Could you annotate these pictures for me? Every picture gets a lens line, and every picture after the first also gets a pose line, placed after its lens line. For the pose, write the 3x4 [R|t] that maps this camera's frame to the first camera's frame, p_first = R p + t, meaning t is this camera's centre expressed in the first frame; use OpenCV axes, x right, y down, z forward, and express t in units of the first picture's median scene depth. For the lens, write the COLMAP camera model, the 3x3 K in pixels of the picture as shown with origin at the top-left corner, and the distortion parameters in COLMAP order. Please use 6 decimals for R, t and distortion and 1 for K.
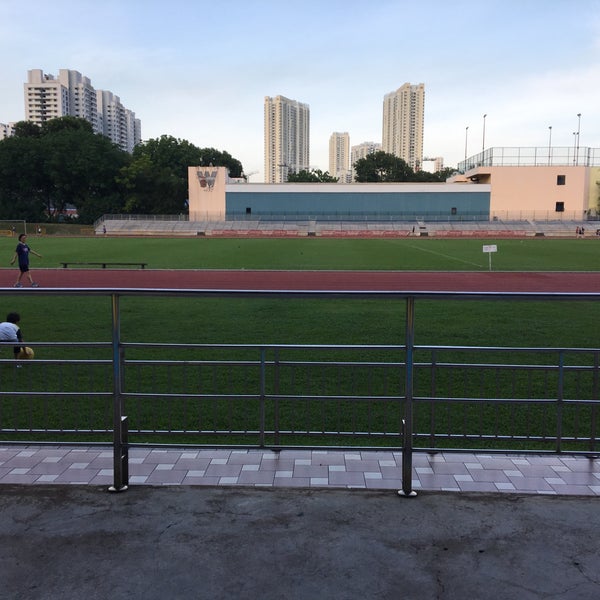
lens RADIAL K [[675.9, 0, 301.3], [0, 675.9, 291.3], [0, 0, 1]] dist [0.079101, -0.128300]
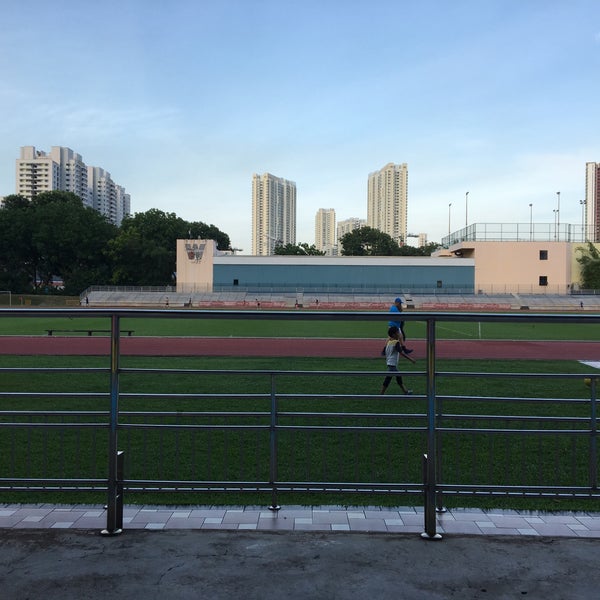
lens RADIAL K [[675.9, 0, 301.3], [0, 675.9, 291.3], [0, 0, 1]] dist [0.079101, -0.128300]
pose [[0.999773, 0.005560, 0.020576, -0.001513], [-0.003290, 0.994063, -0.108761, 0.002809], [-0.021059, 0.108668, 0.993855, 0.002462]]
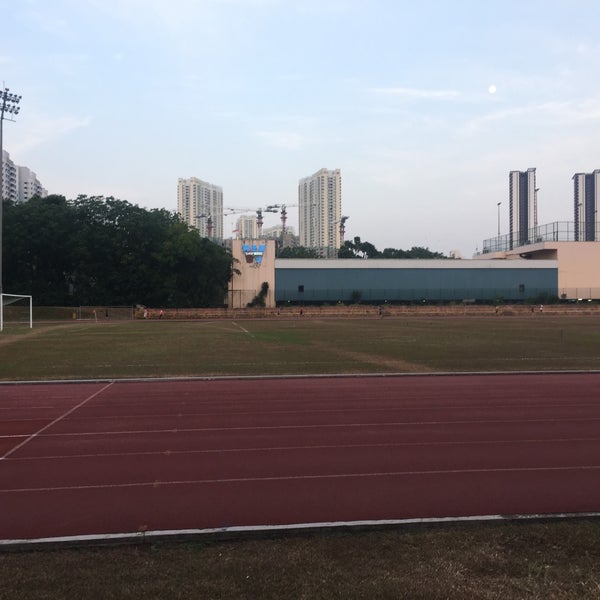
lens RADIAL K [[675.9, 0, 301.3], [0, 675.9, 291.3], [0, 0, 1]] dist [0.079101, -0.128300]
pose [[0.984840, -0.006991, 0.173324, -0.243903], [0.027976, 0.992508, -0.118930, -0.013151], [-0.171194, 0.121976, 0.977658, 0.153575]]
